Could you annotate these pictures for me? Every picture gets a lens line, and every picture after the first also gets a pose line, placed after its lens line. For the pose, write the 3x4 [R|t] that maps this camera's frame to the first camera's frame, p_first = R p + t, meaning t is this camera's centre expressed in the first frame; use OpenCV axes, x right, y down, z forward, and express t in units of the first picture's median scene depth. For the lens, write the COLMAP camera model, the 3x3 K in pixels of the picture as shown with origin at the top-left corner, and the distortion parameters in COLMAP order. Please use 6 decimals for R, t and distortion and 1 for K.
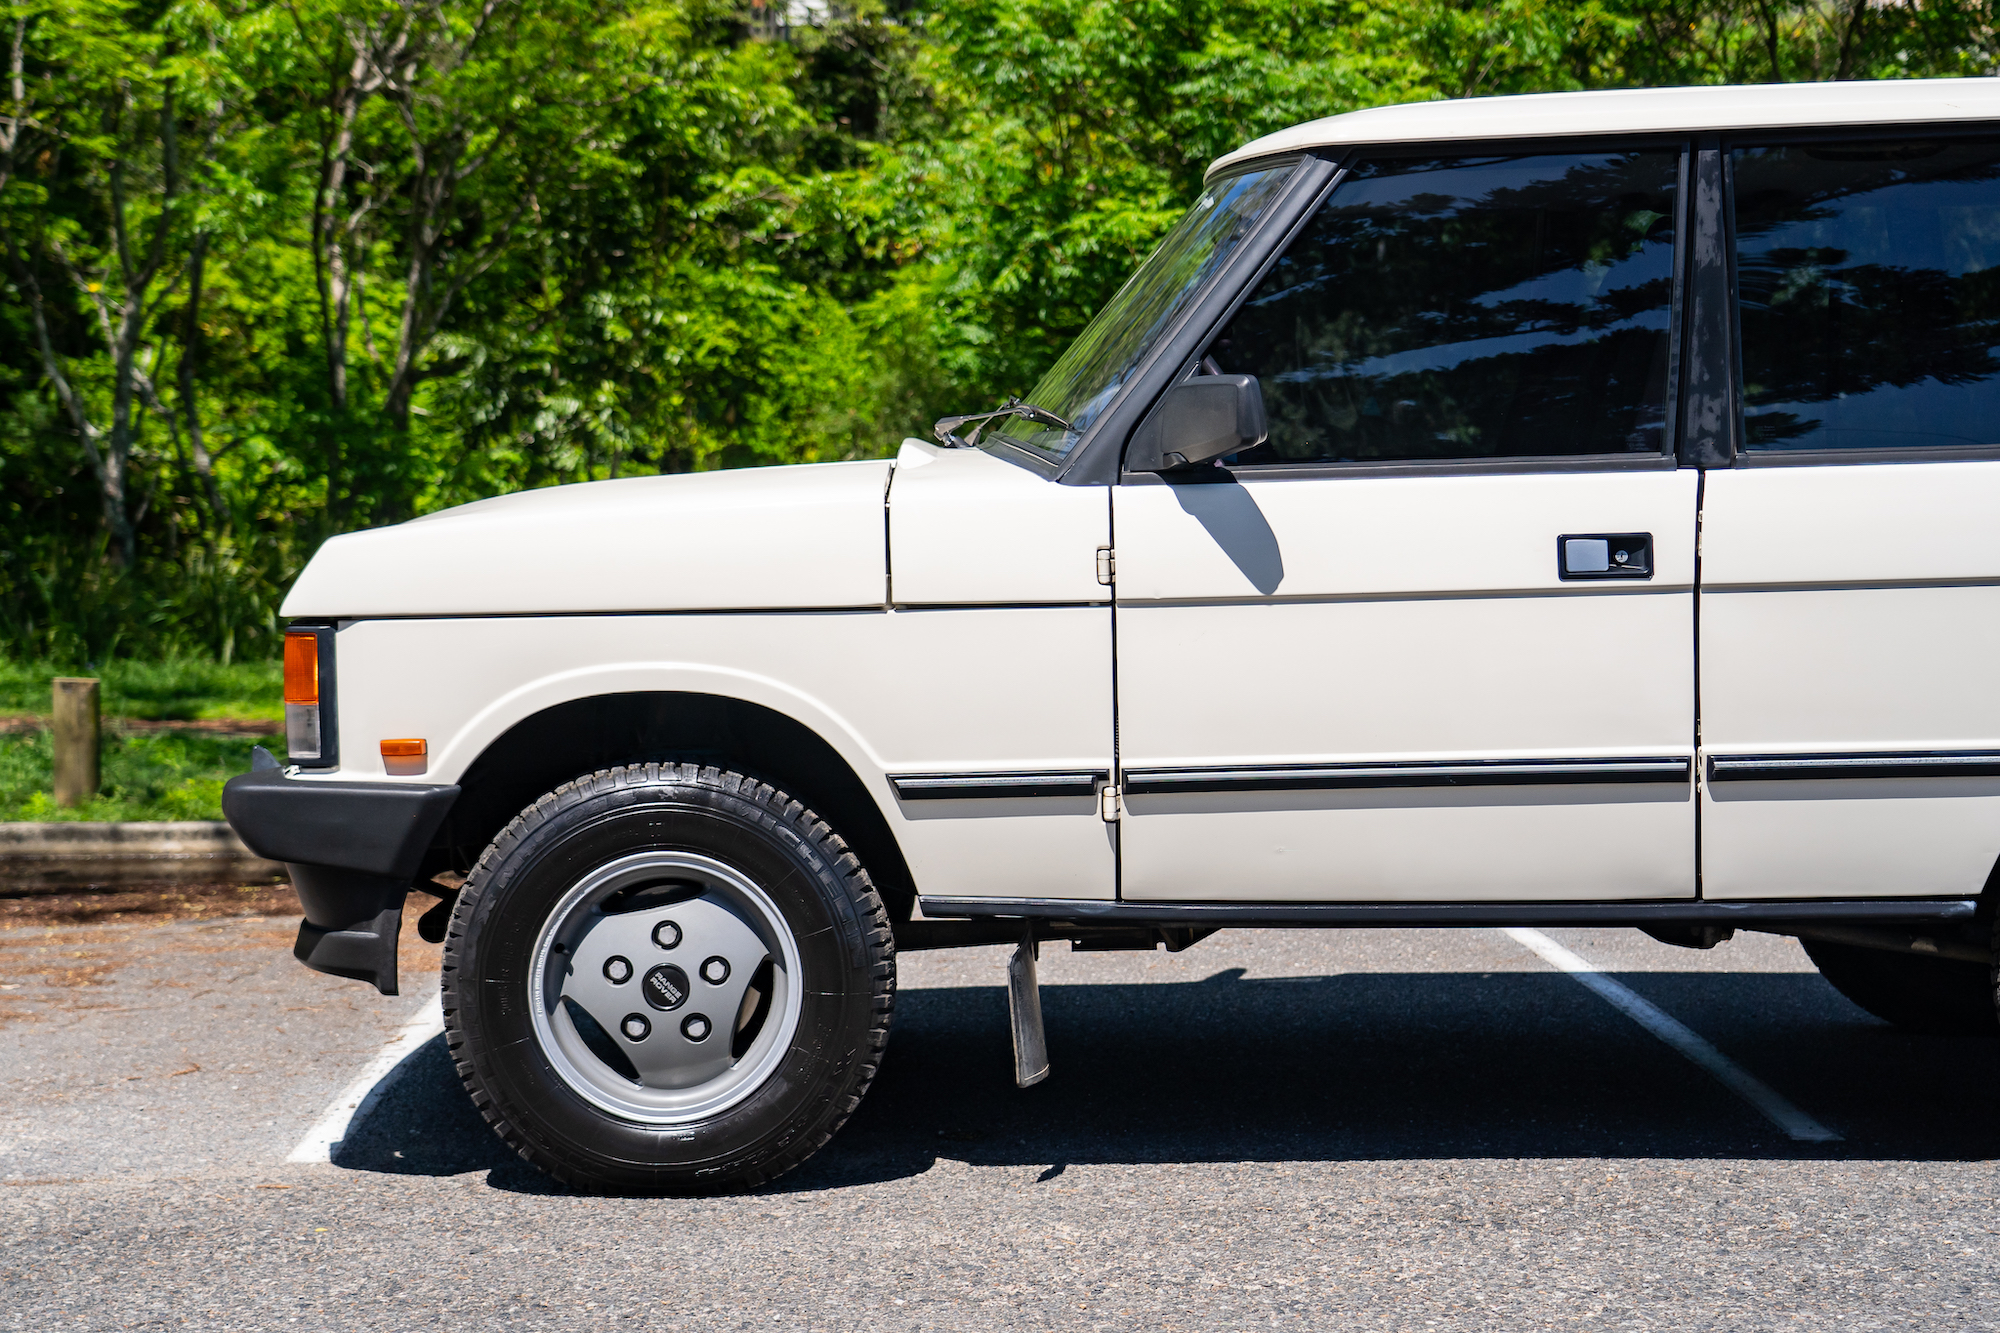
lens RADIAL K [[3361.2, 0, 1051.1], [0, 3361.2, 670.5], [0, 0, 1]] dist [0.233364, 0.000000]
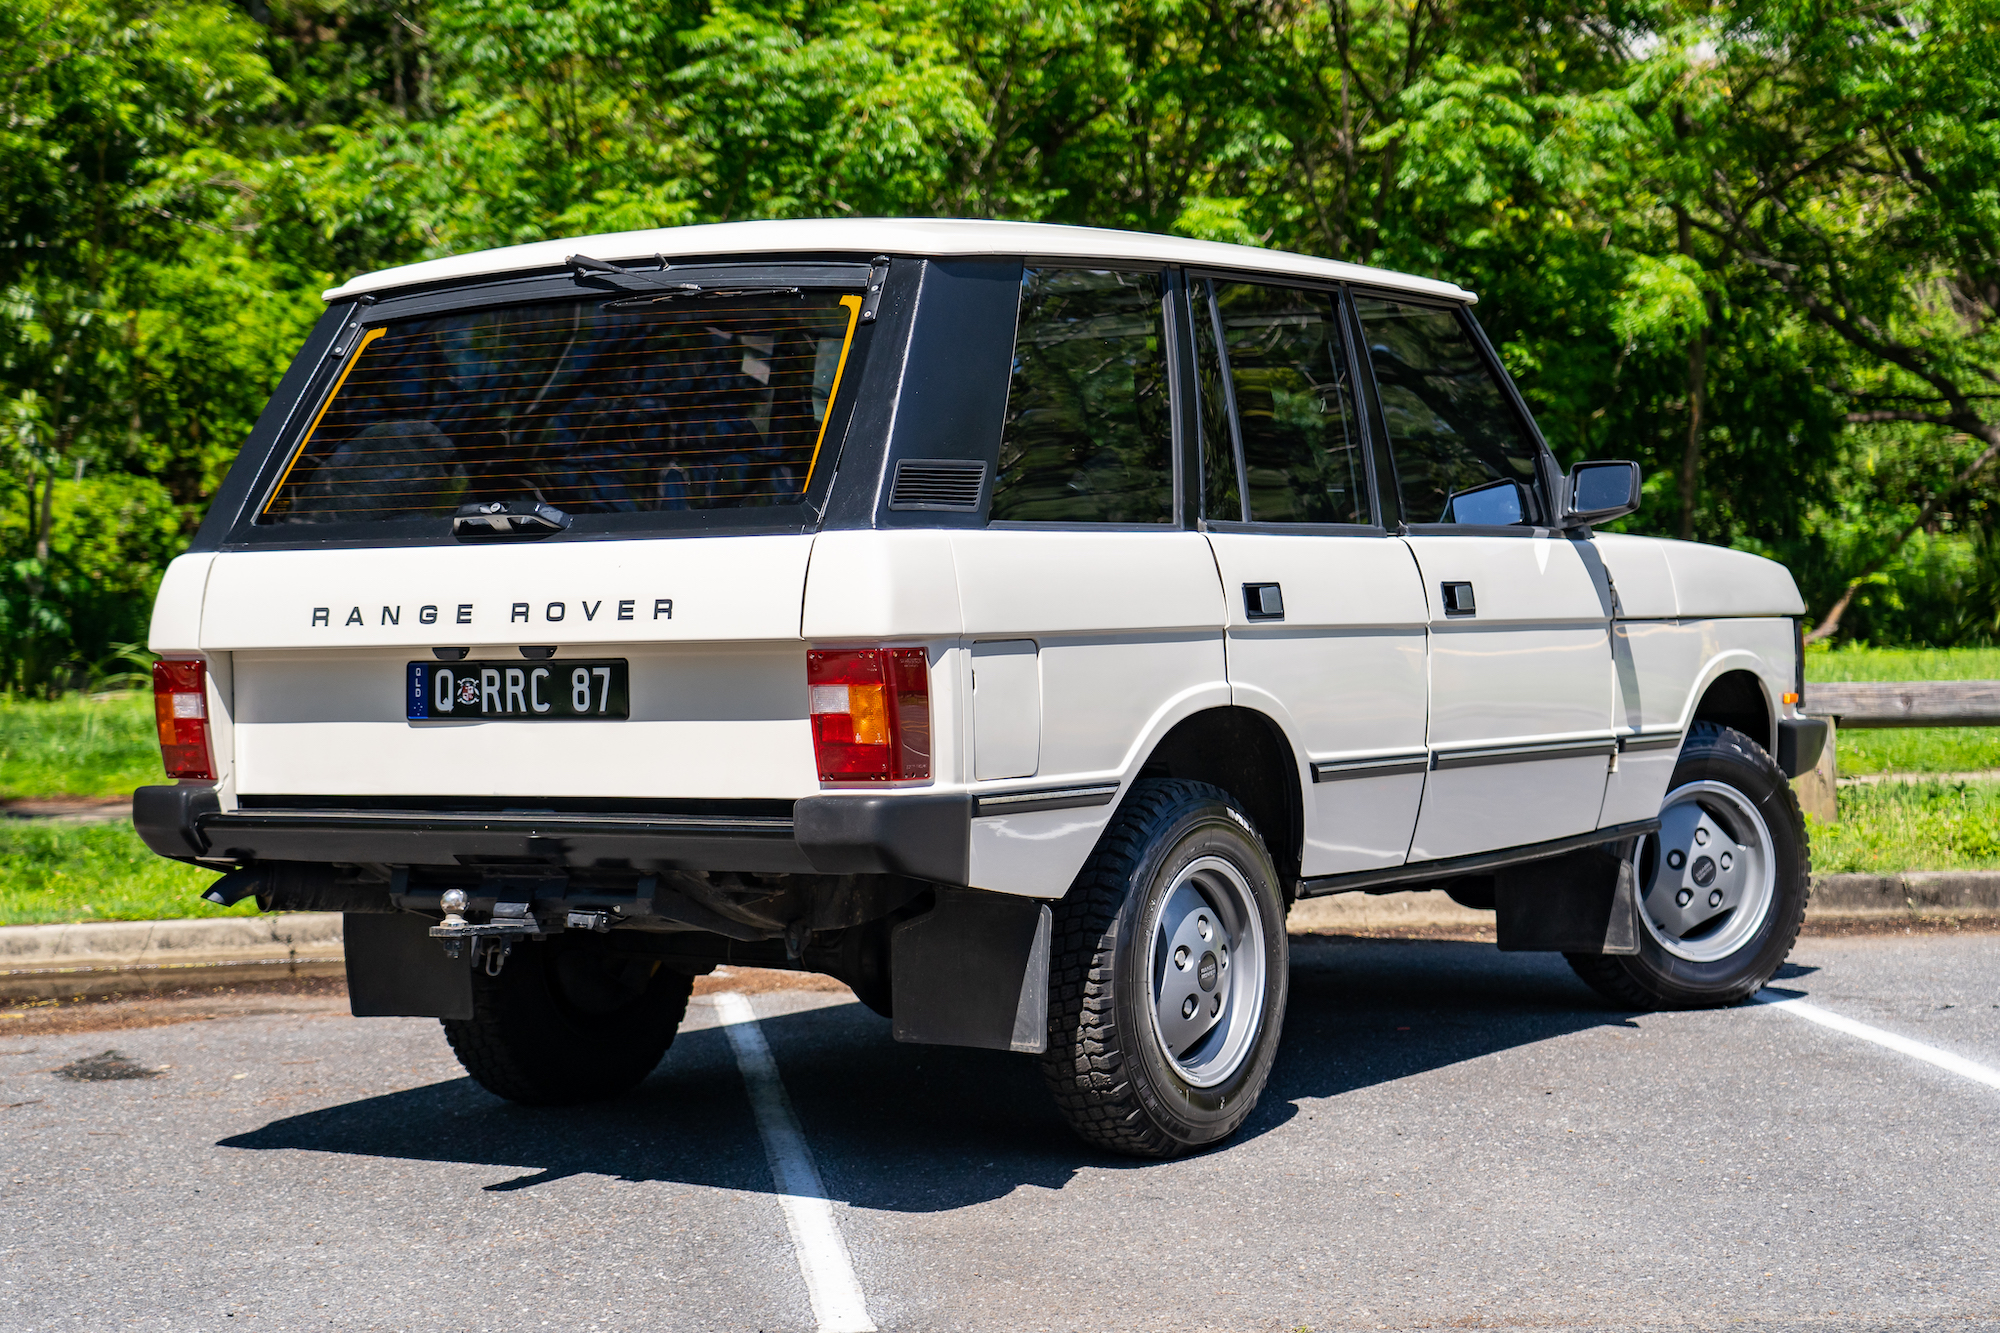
lens RADIAL K [[3666.1, 0, 1017.9], [0, 3666.1, 646.5], [0, 0, 1]] dist [0.354766, 0.000000]
pose [[0.996354, -0.013061, 0.084315, 0.126200], [0.013881, 0.999862, -0.009144, -0.021636], [-0.084184, 0.010281, 0.996397, 0.020004]]
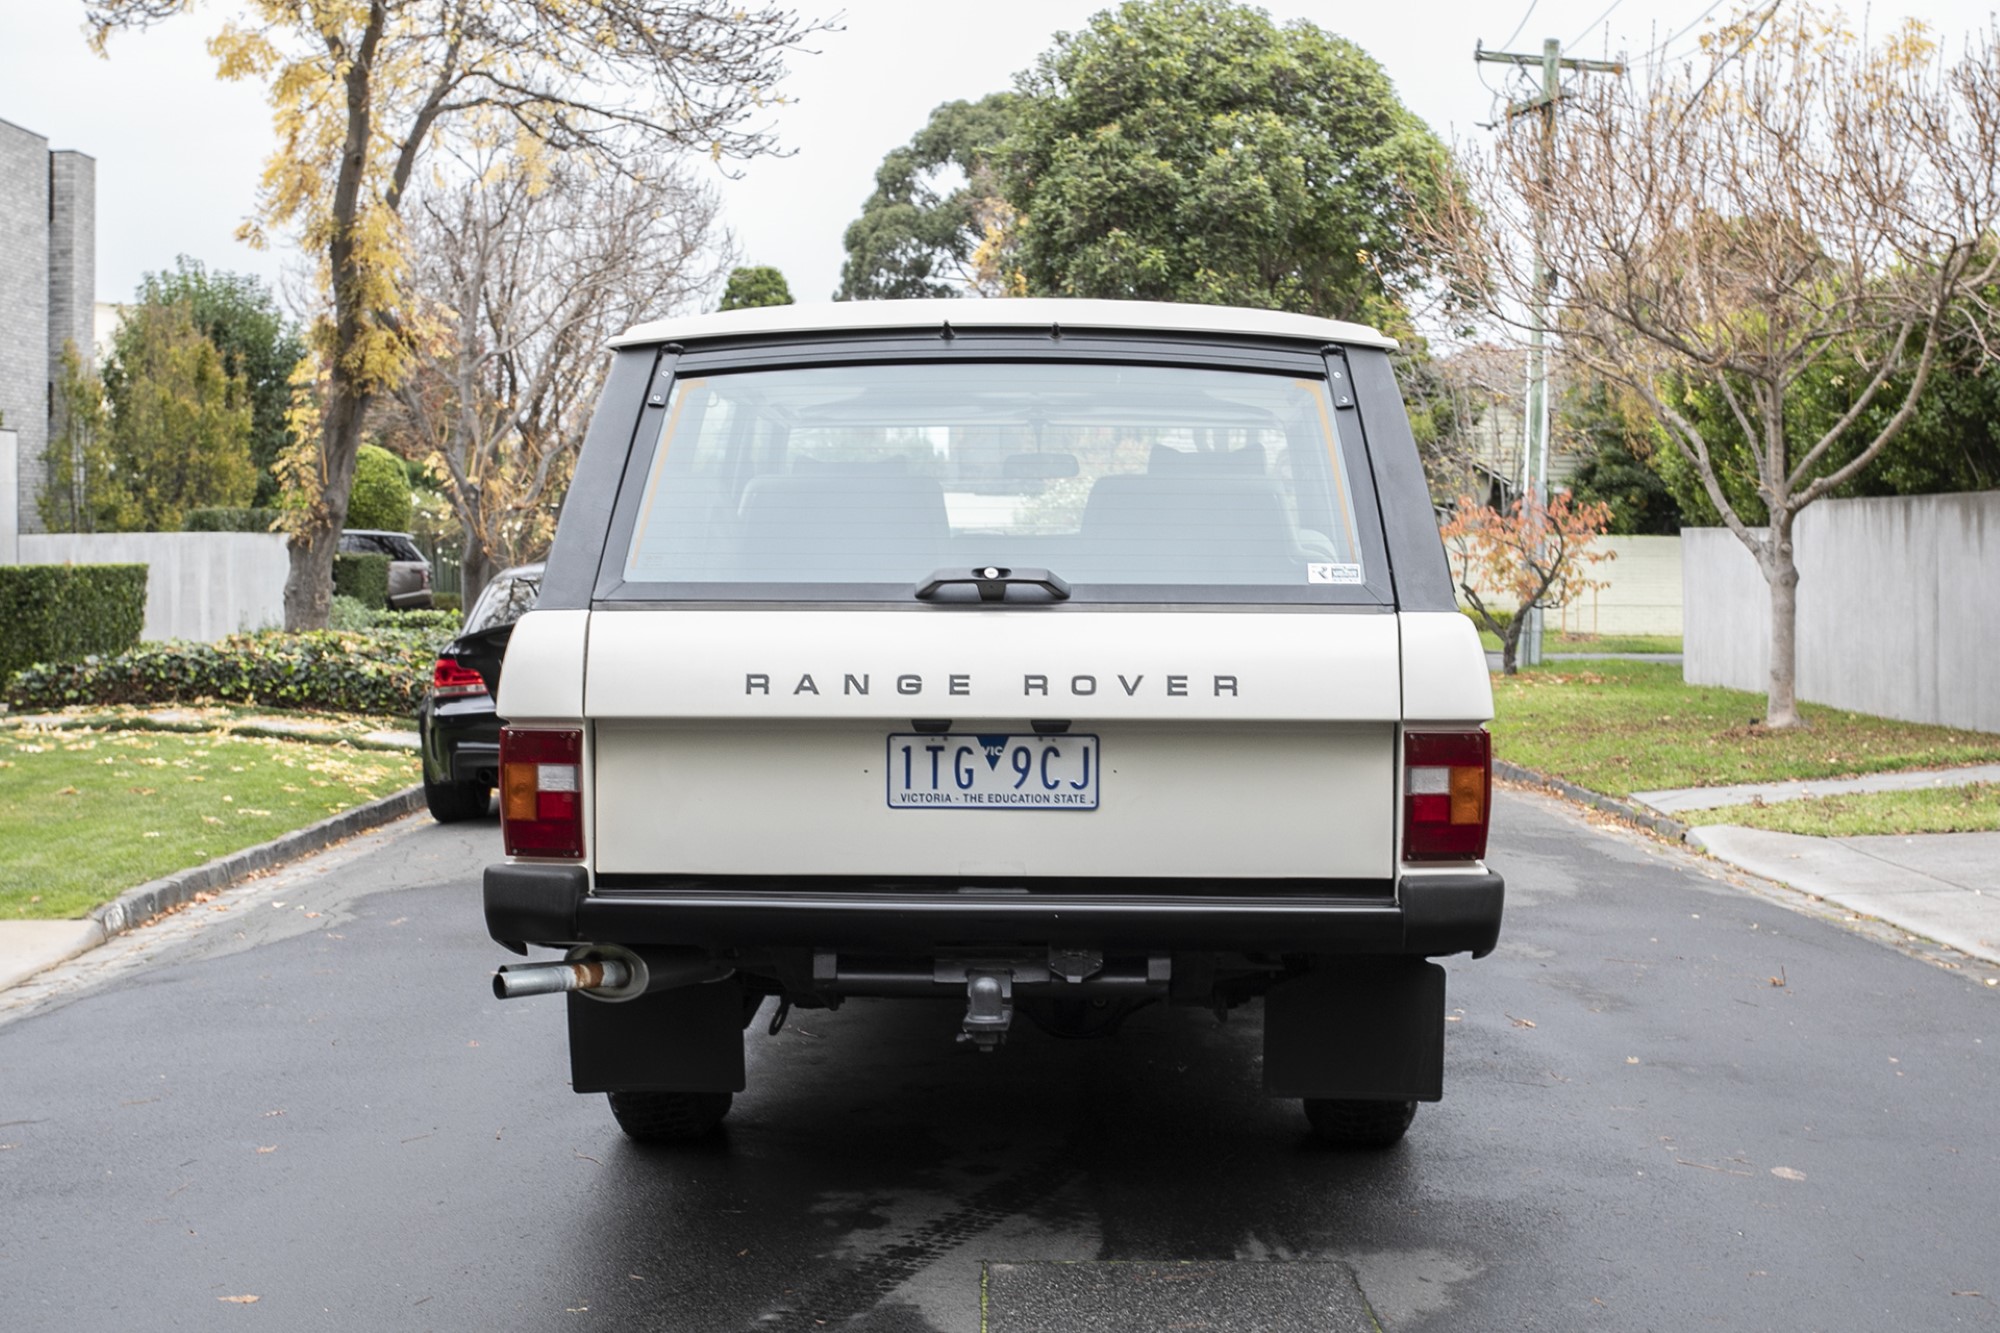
lens RADIAL K [[2460.4, 0, 1000.6], [0, 2460.4, 675.6], [0, 0, 1]] dist [-0.217000, 0.000000]
pose [[0.817712, -0.002325, 0.575624, -0.186414], [0.000977, 0.999996, 0.002652, -0.039710], [-0.575627, -0.001606, 0.817711, 0.384864]]
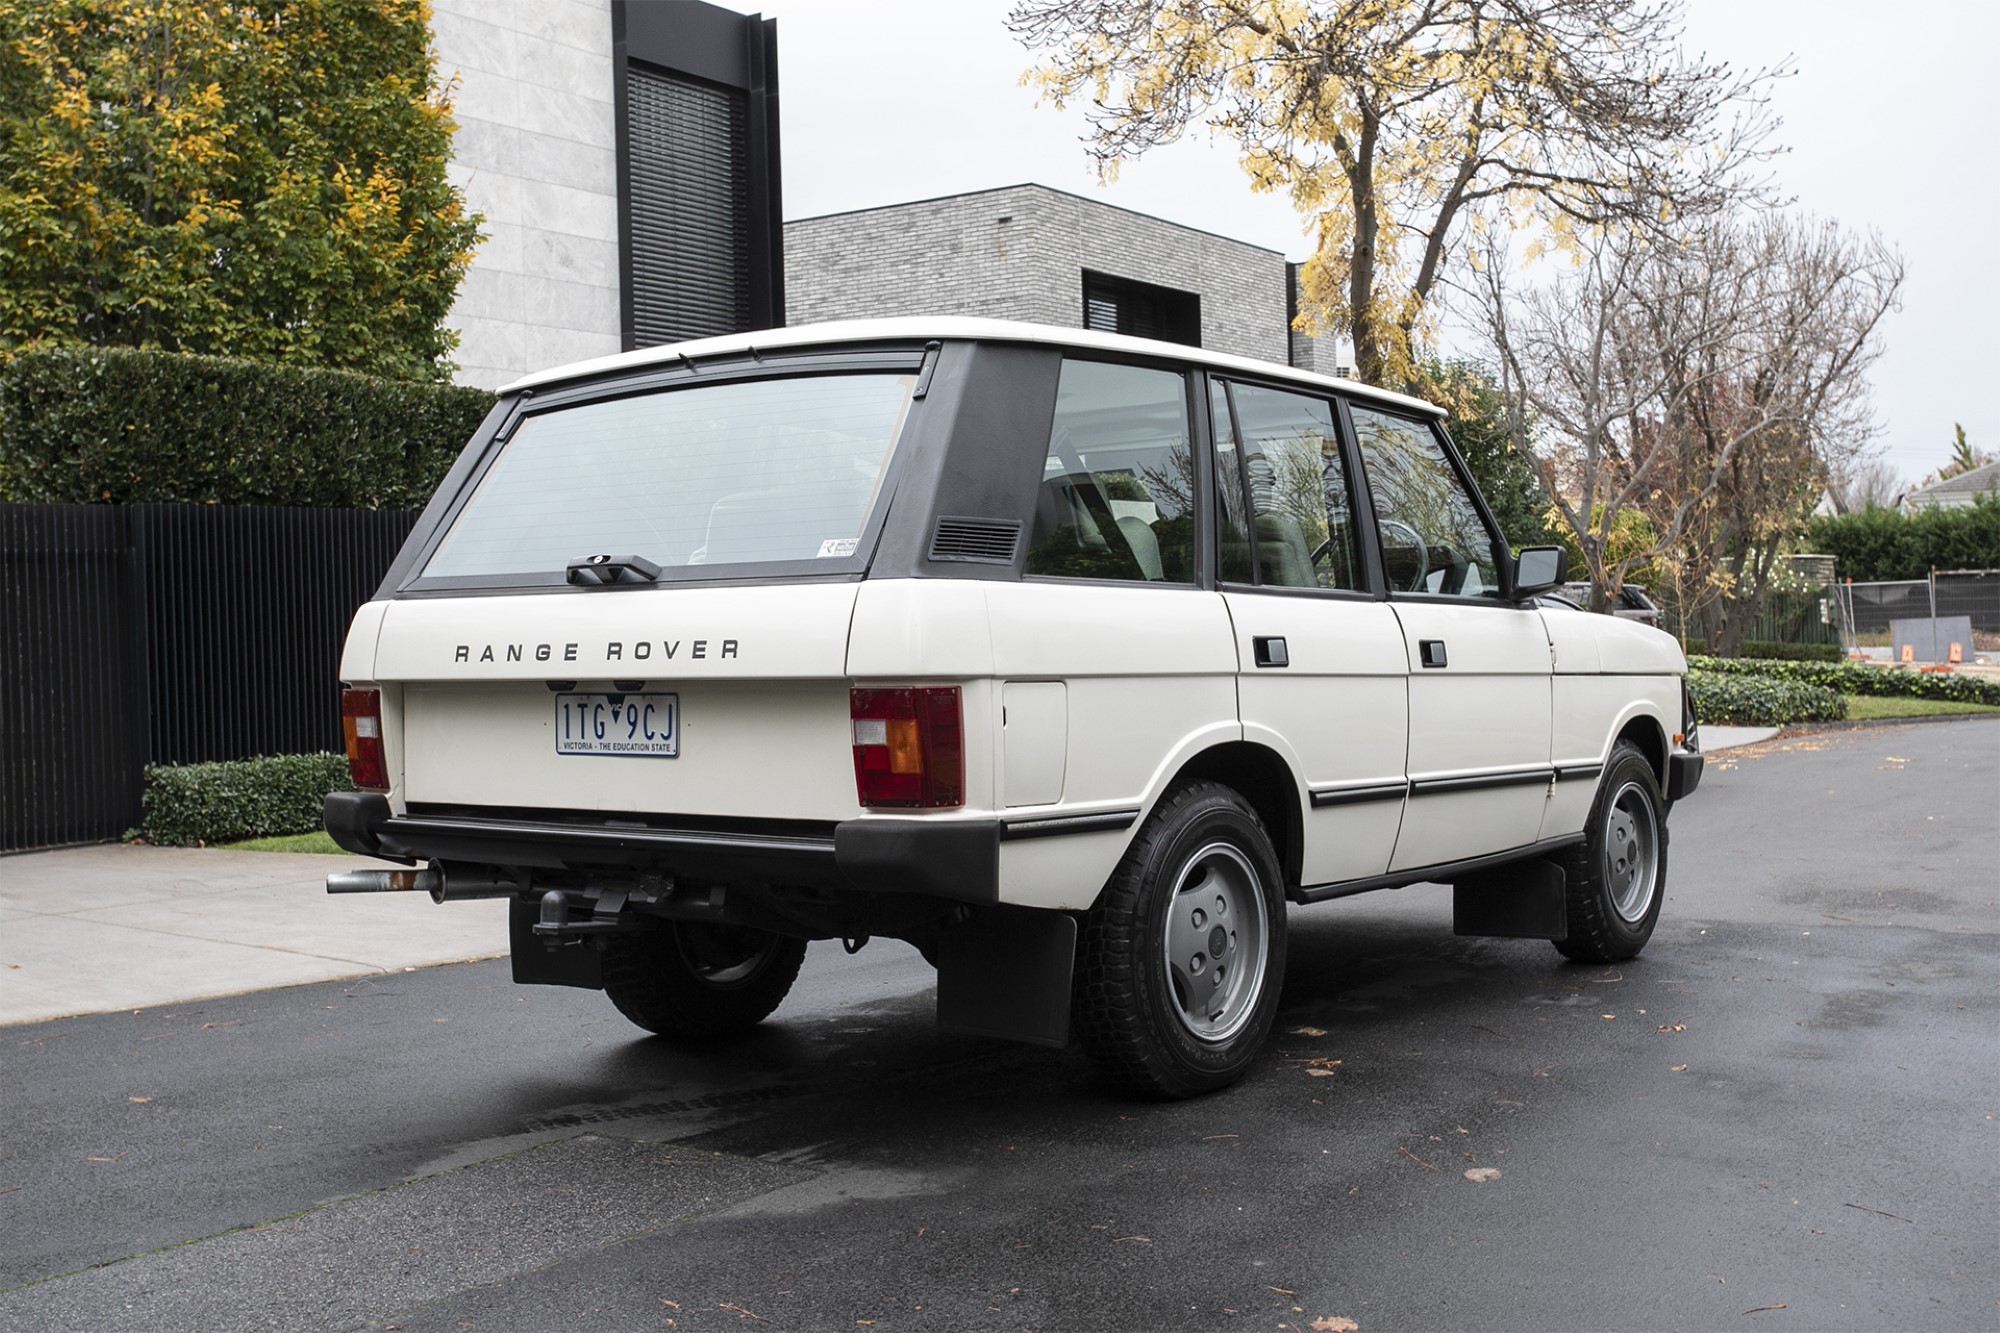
lens RADIAL K [[2173.0, 0, 998.5], [0, 2173.0, 673.7], [0, 0, 1]] dist [-0.008287, 0.000000]
pose [[0.999718, 0.001322, 0.023713, 0.165363], [-0.000878, 0.999824, -0.018720, -0.022198], [-0.023734, 0.018694, 0.999544, 0.265955]]
